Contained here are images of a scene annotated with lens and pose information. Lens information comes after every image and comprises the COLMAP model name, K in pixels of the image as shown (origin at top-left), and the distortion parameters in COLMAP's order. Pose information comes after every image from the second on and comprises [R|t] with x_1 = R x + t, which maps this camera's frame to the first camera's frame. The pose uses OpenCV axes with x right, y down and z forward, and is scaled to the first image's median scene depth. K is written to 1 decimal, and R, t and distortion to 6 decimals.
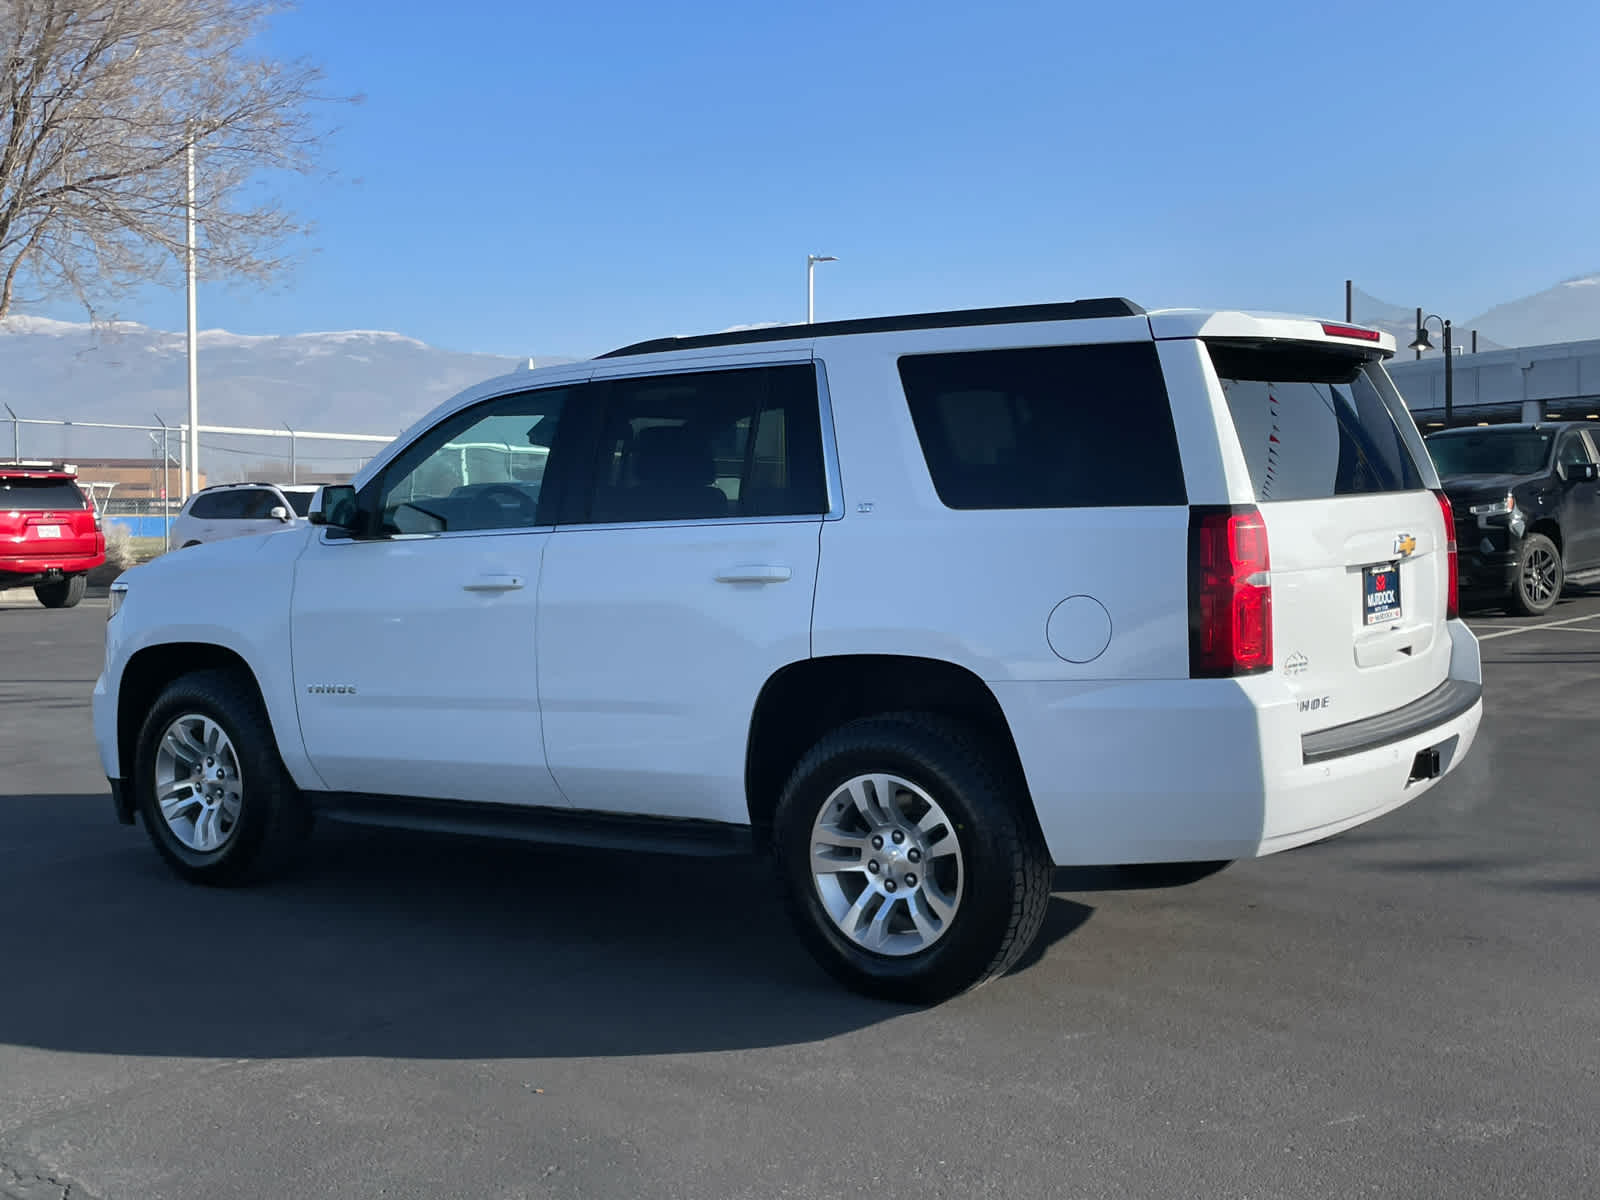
lens RADIAL K [[1798.0, 0, 824.0], [0, 1798.0, 593.7], [0, 0, 1]] dist [0.111561, -0.146597]
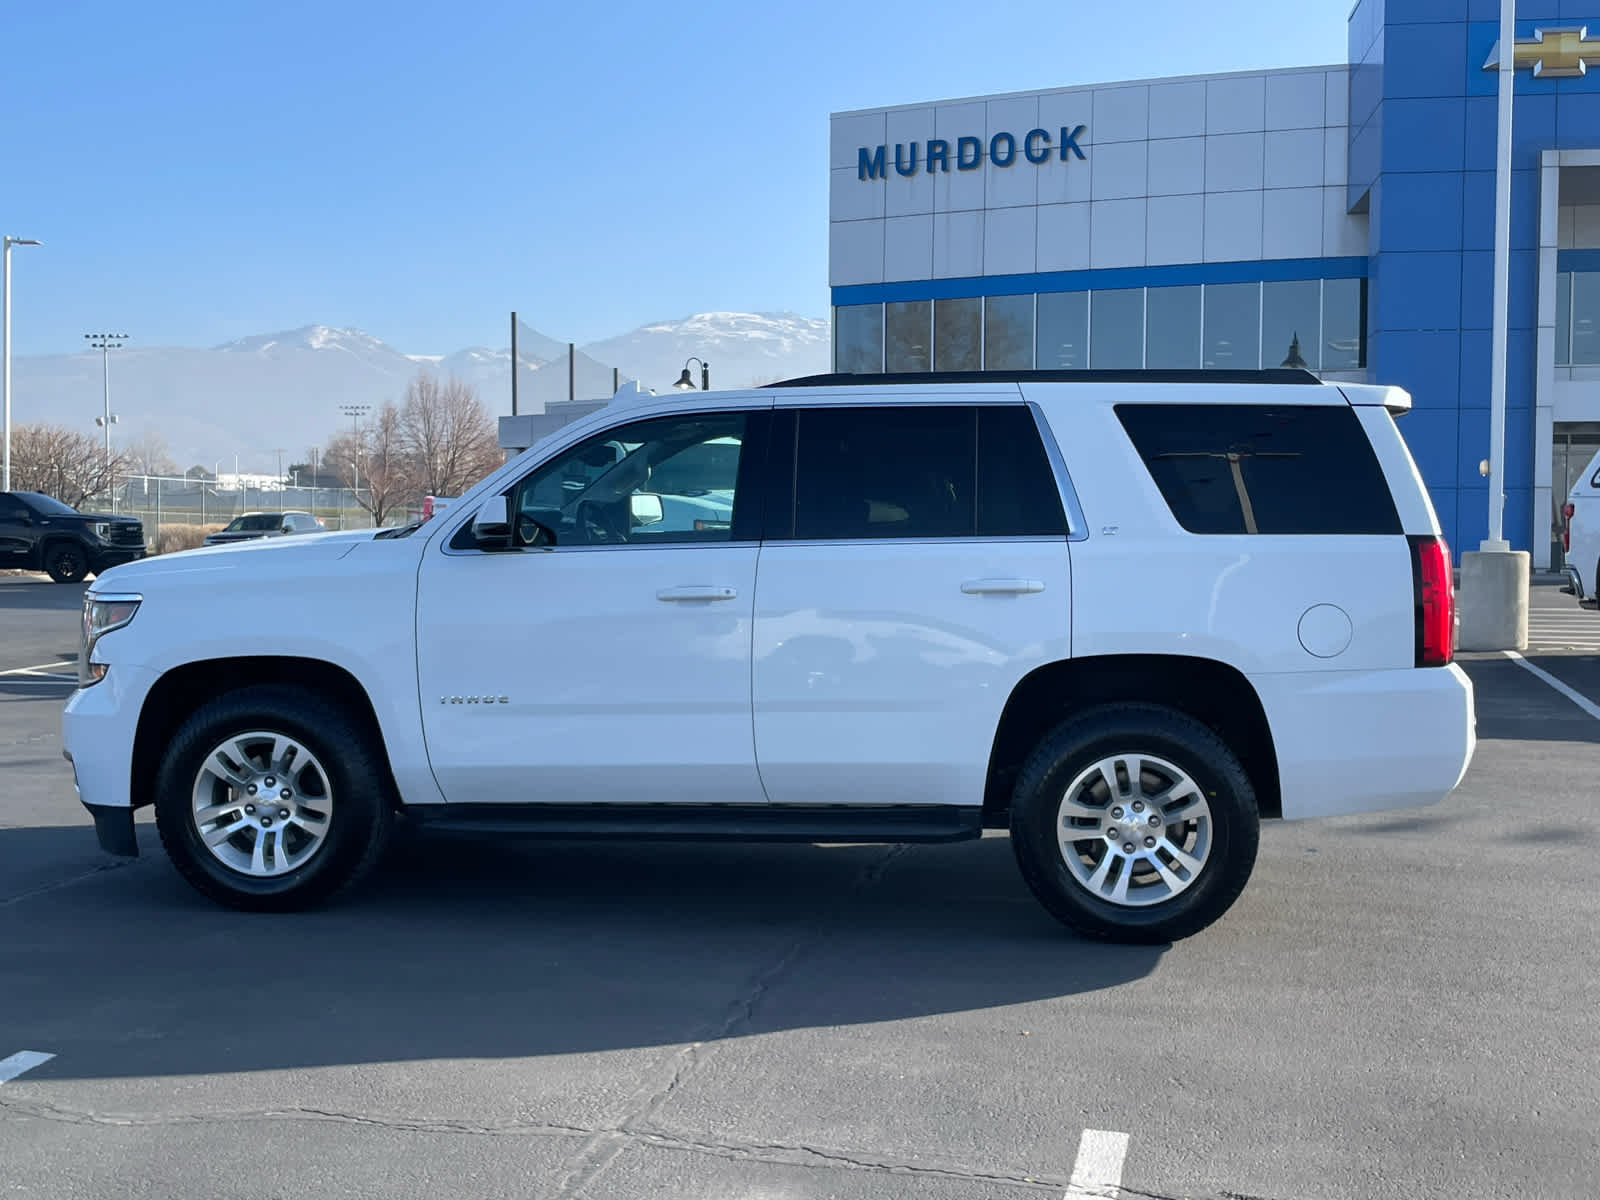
lens RADIAL K [[1798.0, 0, 824.0], [0, 1798.0, 593.7], [0, 0, 1]] dist [0.111561, -0.146597]
pose [[0.884361, 0.004342, 0.466783, -0.689084], [0.000801, 0.999941, -0.010817, 0.006275], [-0.466802, 0.009940, 0.884306, 0.034640]]
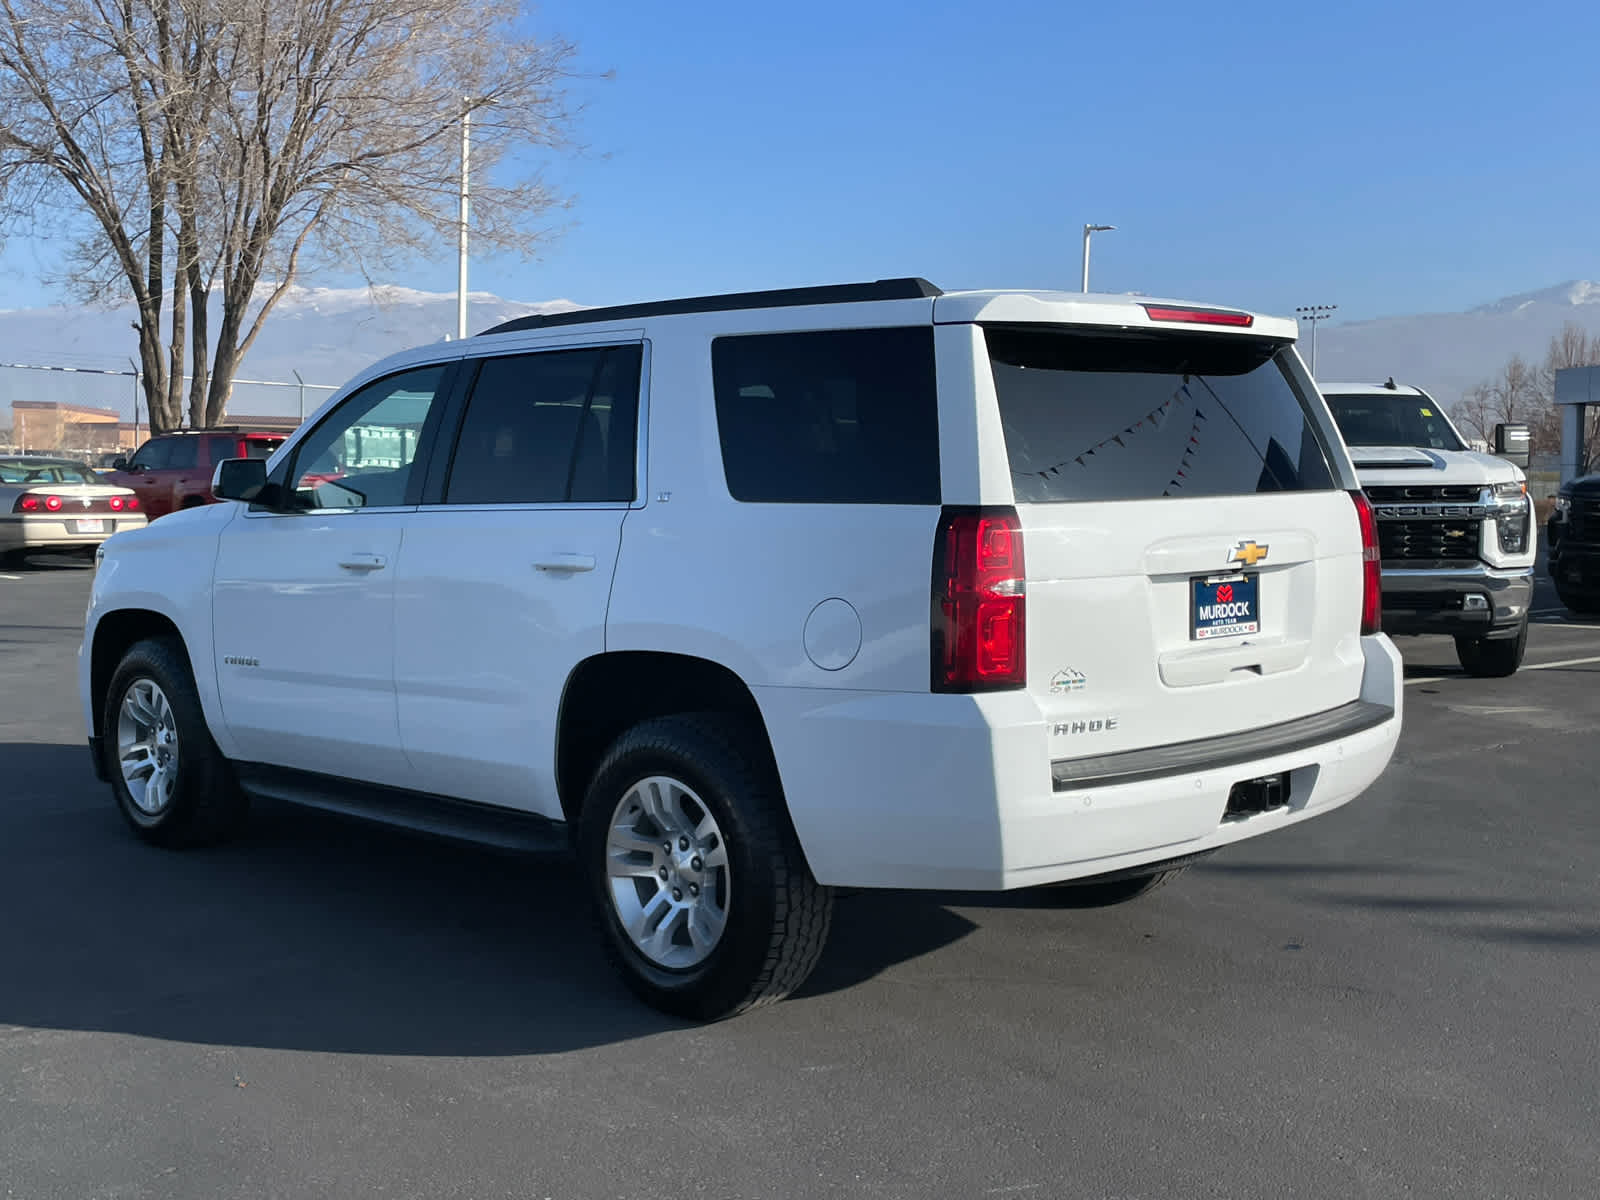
lens RADIAL K [[1798.0, 0, 824.0], [0, 1798.0, 593.7], [0, 0, 1]] dist [0.111561, -0.146597]
pose [[0.984343, 0.034052, -0.172943, 0.268537], [-0.031320, 0.999338, 0.018501, -0.016618], [0.173458, -0.012795, 0.984758, 0.074775]]
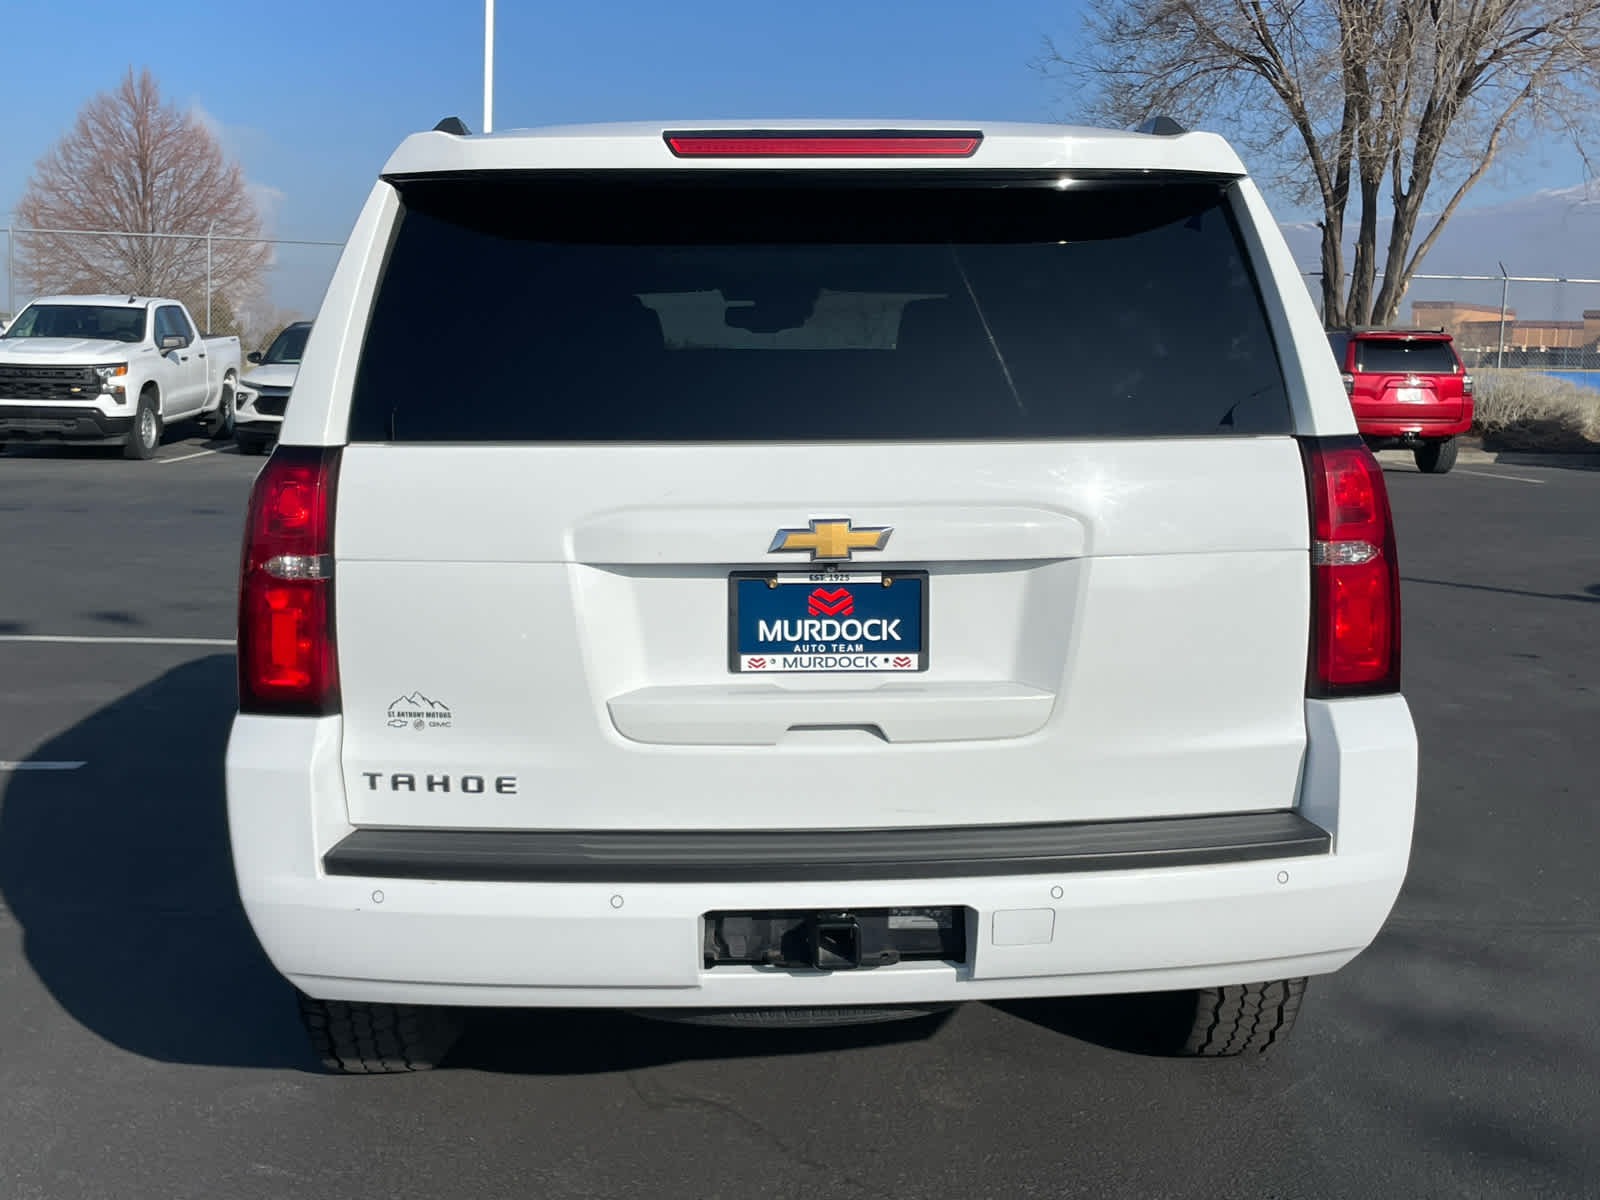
lens RADIAL K [[1798.0, 0, 824.0], [0, 1798.0, 593.7], [0, 0, 1]] dist [0.111561, -0.146597]
pose [[0.612508, 0.123873, -0.780698, 0.742899], [-0.061698, 0.992124, 0.109014, -0.069325], [0.788053, -0.018605, 0.615326, 0.665947]]
